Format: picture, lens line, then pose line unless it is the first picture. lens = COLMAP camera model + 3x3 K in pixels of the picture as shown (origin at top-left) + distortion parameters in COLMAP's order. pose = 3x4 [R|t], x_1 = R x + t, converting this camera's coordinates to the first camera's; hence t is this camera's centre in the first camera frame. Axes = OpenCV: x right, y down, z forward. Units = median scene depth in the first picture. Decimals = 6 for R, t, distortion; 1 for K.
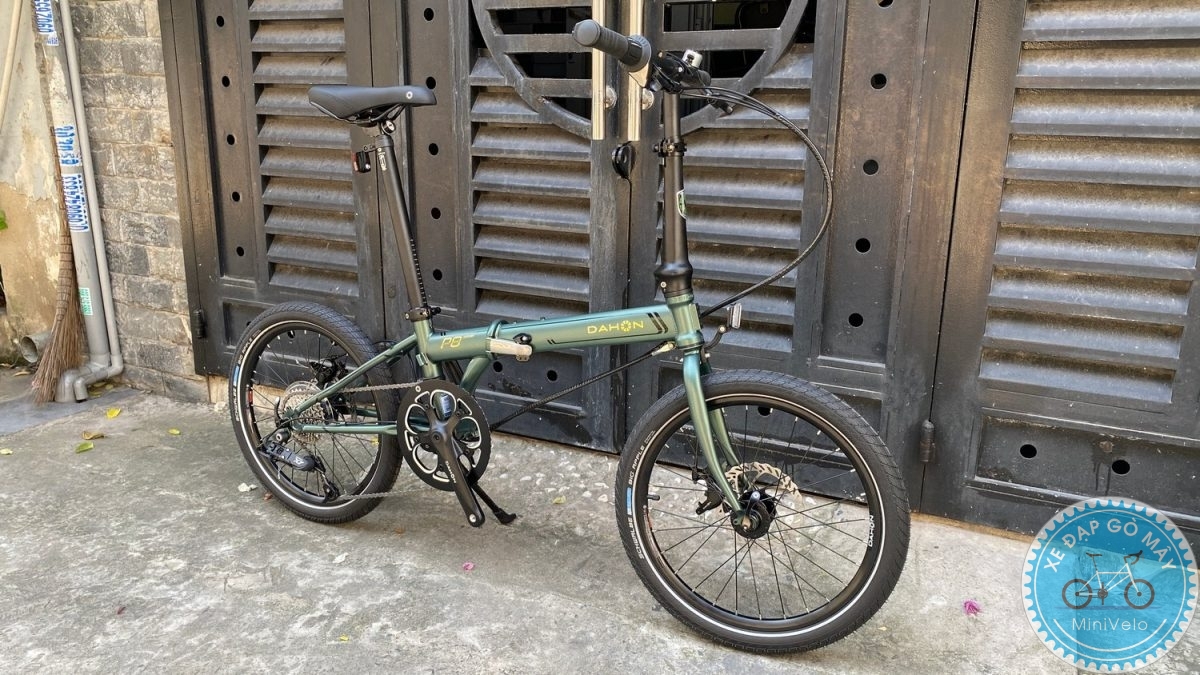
lens RADIAL K [[934.1, 0, 599.0], [0, 934.1, 341.0], [0, 0, 1]] dist [0.008708, -0.007062]
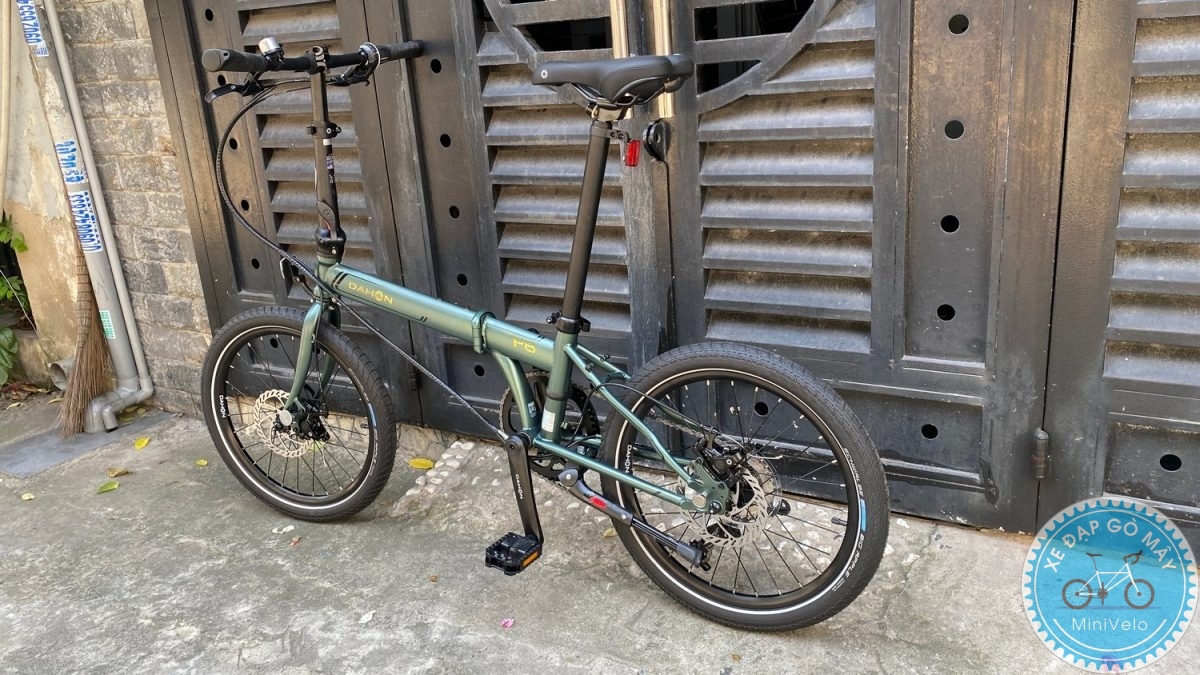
lens RADIAL K [[934.5, 0, 603.6], [0, 934.5, 326.0], [0, 0, 1]] dist [-0.000708, 0.010491]
pose [[0.994909, -0.064951, -0.077050, 0.031370], [0.067922, 0.997020, 0.036588, -0.056411], [0.074444, -0.041635, 0.996356, 0.131779]]
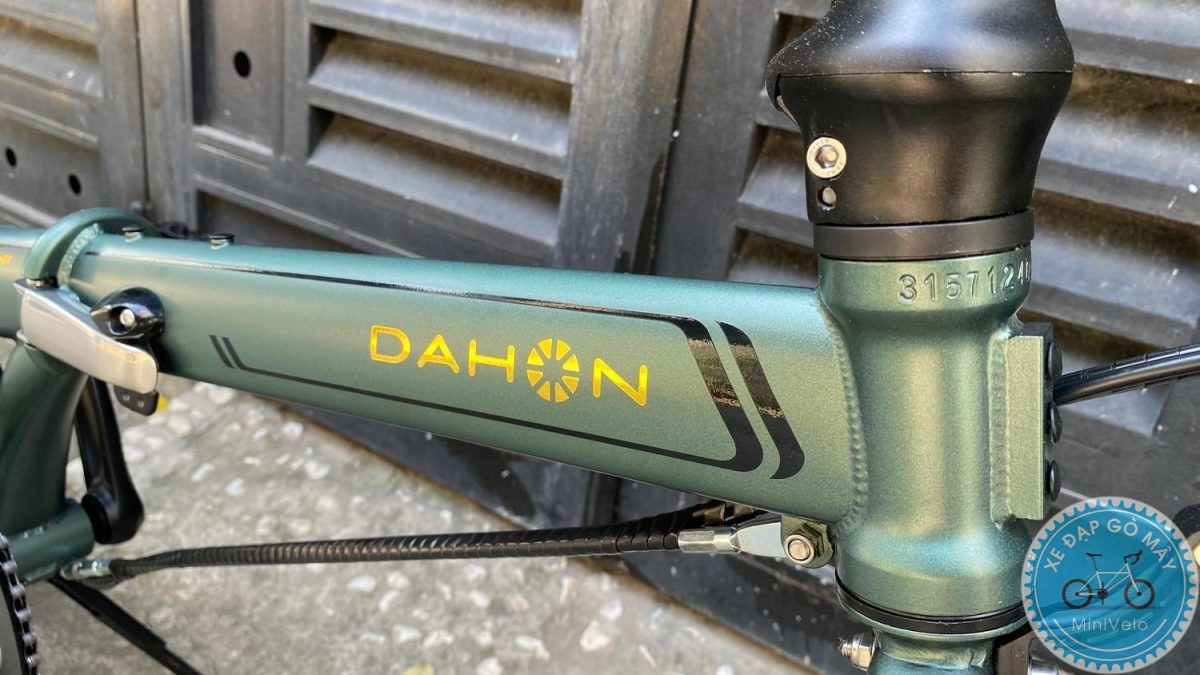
lens RADIAL K [[934.1, 0, 599.0], [0, 934.1, 341.0], [0, 0, 1]] dist [0.008708, -0.007062]
pose [[0.987058, 0.149131, -0.058967, 0.036009], [-0.139026, 0.979036, 0.148861, -0.037298], [0.079930, -0.138736, 0.987098, 0.644742]]
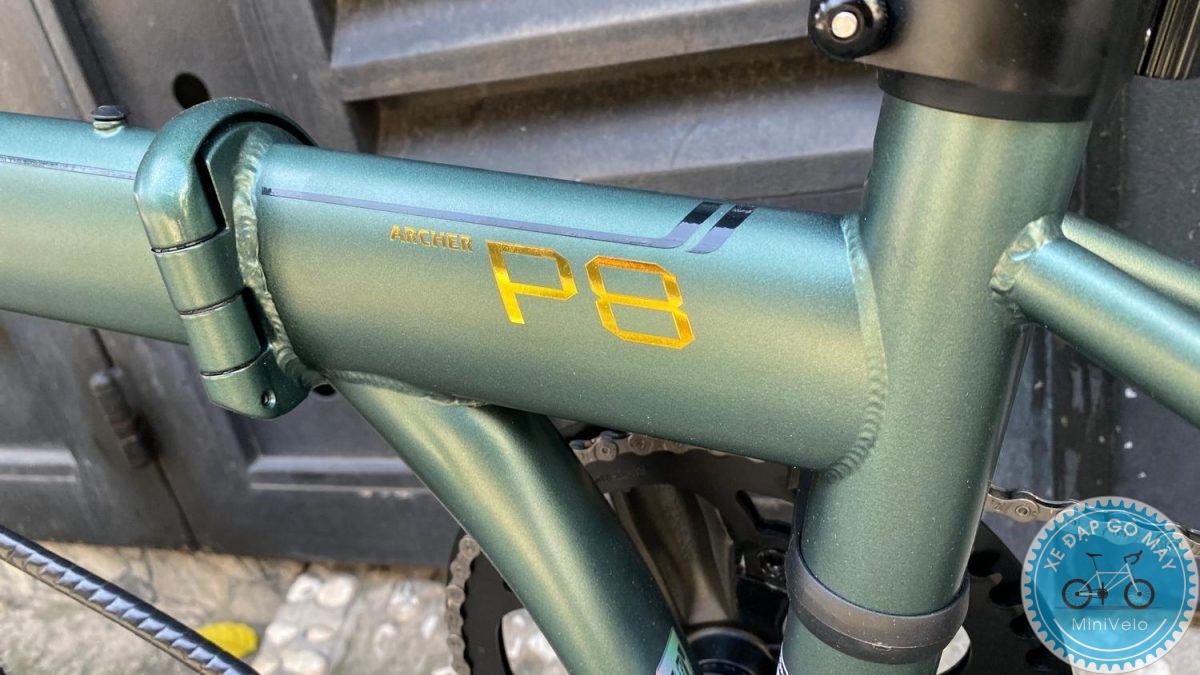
lens RADIAL K [[941.6, 0, 562.8], [0, 941.6, 320.9], [0, 0, 1]] dist [0.004029, -0.001945]
pose [[0.968180, -0.250240, 0.002823, -0.100583], [0.246693, 0.956233, 0.157359, -0.030164], [-0.042076, -0.151655, 0.987538, 0.815865]]
